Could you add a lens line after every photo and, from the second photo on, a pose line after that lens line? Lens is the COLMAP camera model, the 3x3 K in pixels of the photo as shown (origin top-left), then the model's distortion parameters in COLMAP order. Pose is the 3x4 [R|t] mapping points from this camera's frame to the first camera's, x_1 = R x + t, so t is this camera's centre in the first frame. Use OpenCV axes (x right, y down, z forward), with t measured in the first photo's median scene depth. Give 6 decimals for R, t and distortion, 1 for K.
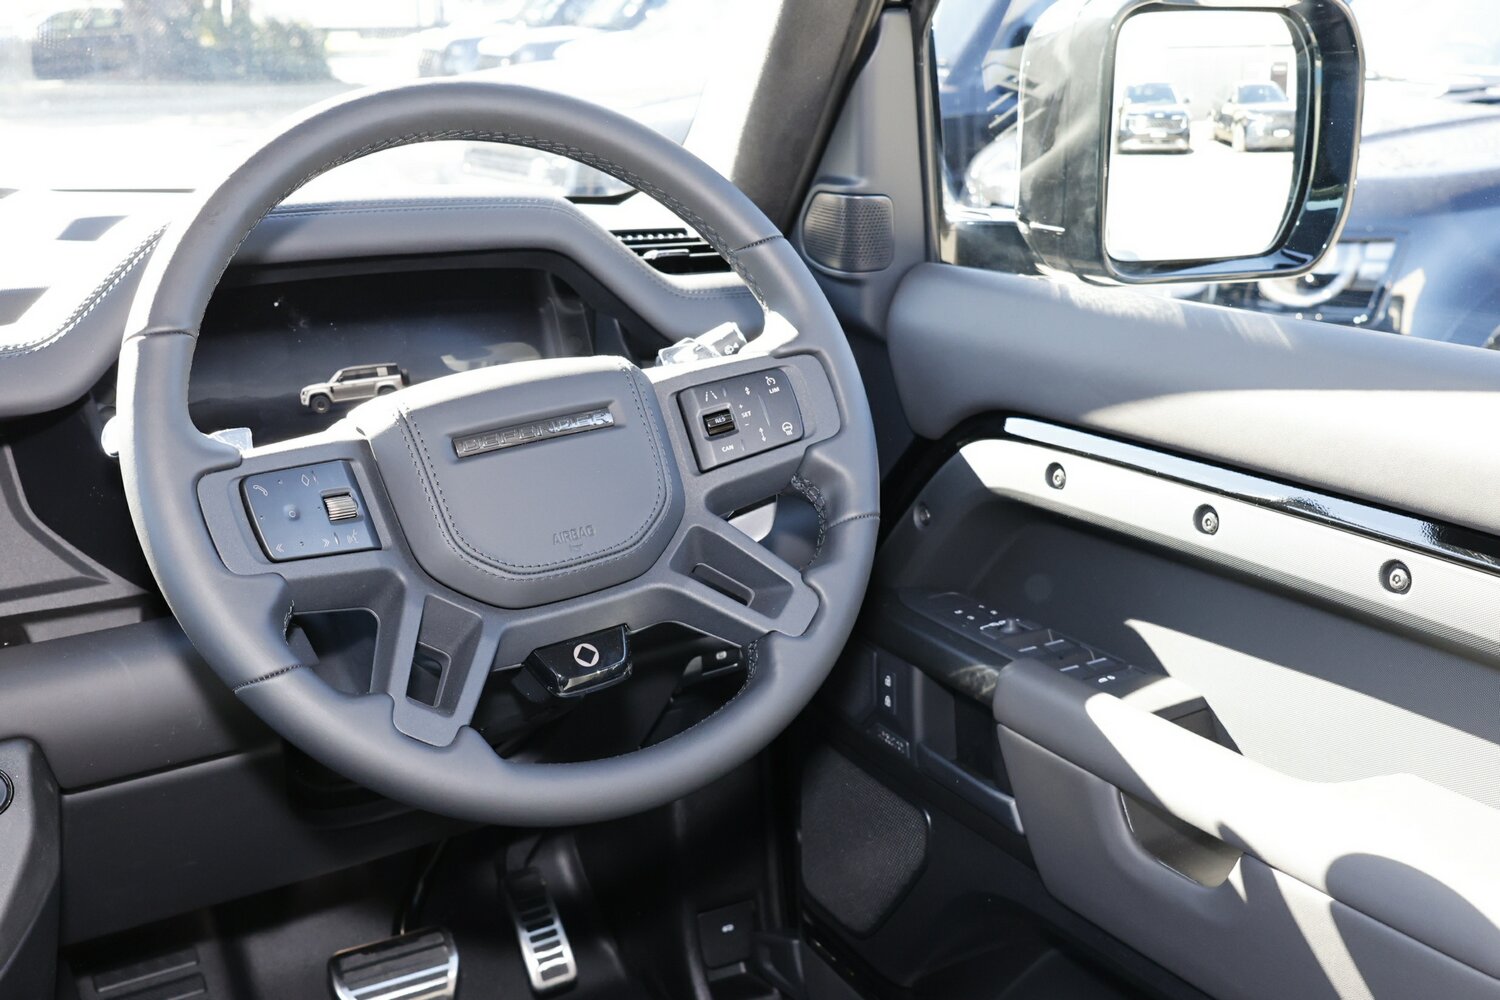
lens RADIAL K [[1360.8, 0, 750.0], [0, 1360.8, 500.0], [0, 0, 1]] dist [0.005036, -0.006422]
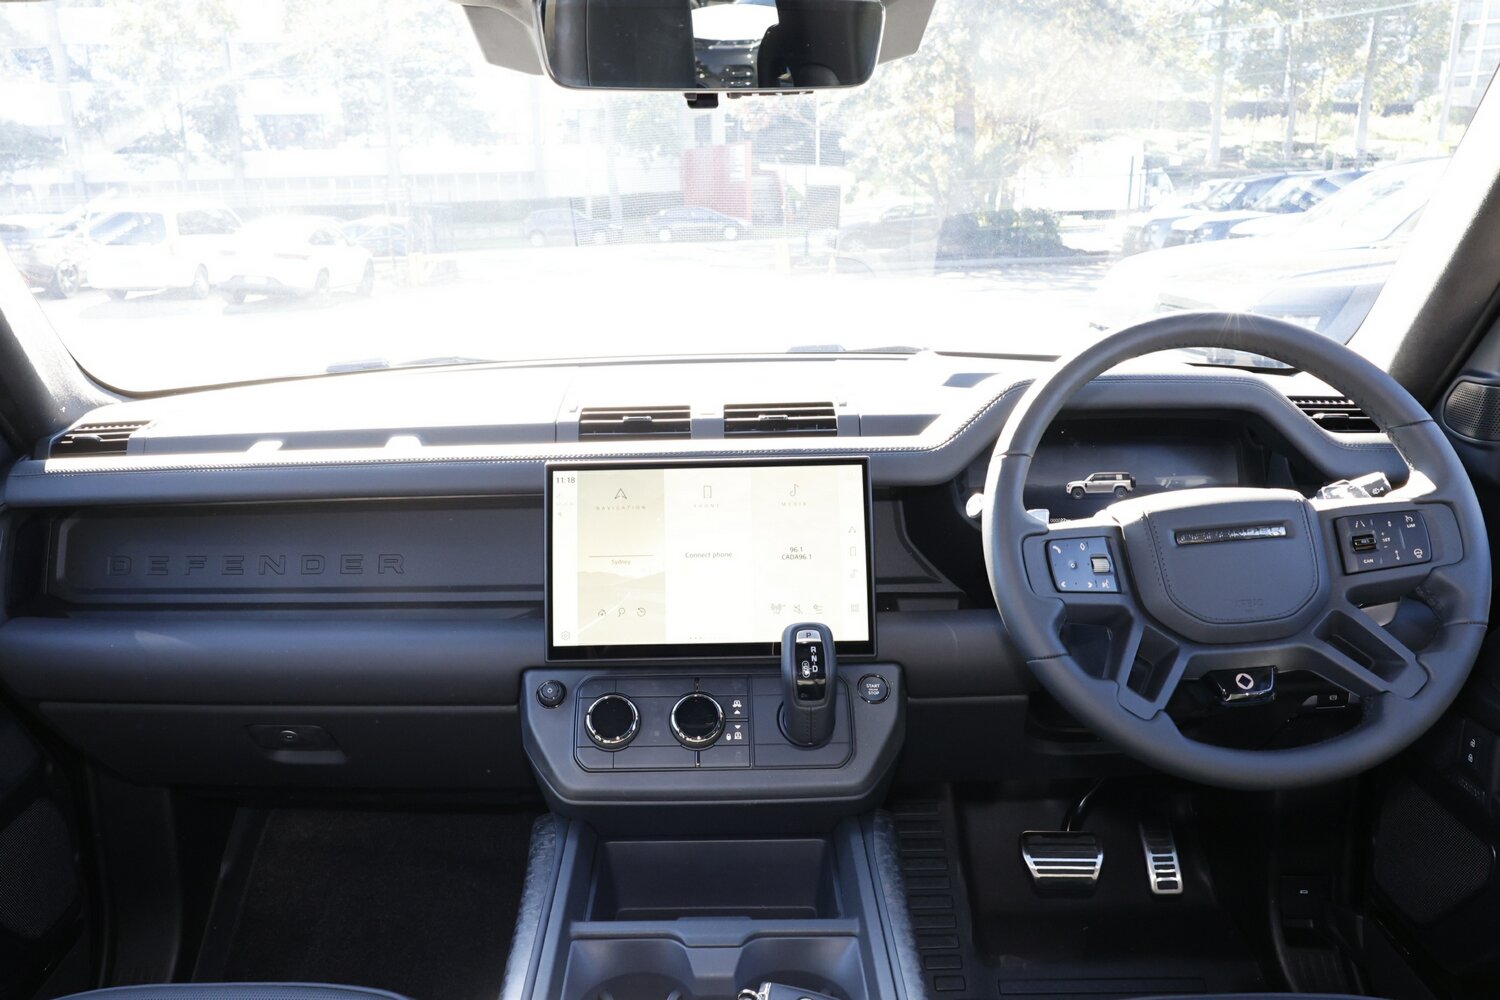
lens RADIAL K [[1041.8, 0, 750.0], [0, 1041.8, 500.0], [0, 0, 1]] dist [0.006477, -0.001741]
pose [[0.869658, 0.120711, -0.478670, -0.062486], [-0.128132, 0.991607, 0.017270, -0.035793], [0.476737, 0.046313, 0.877825, -0.295219]]
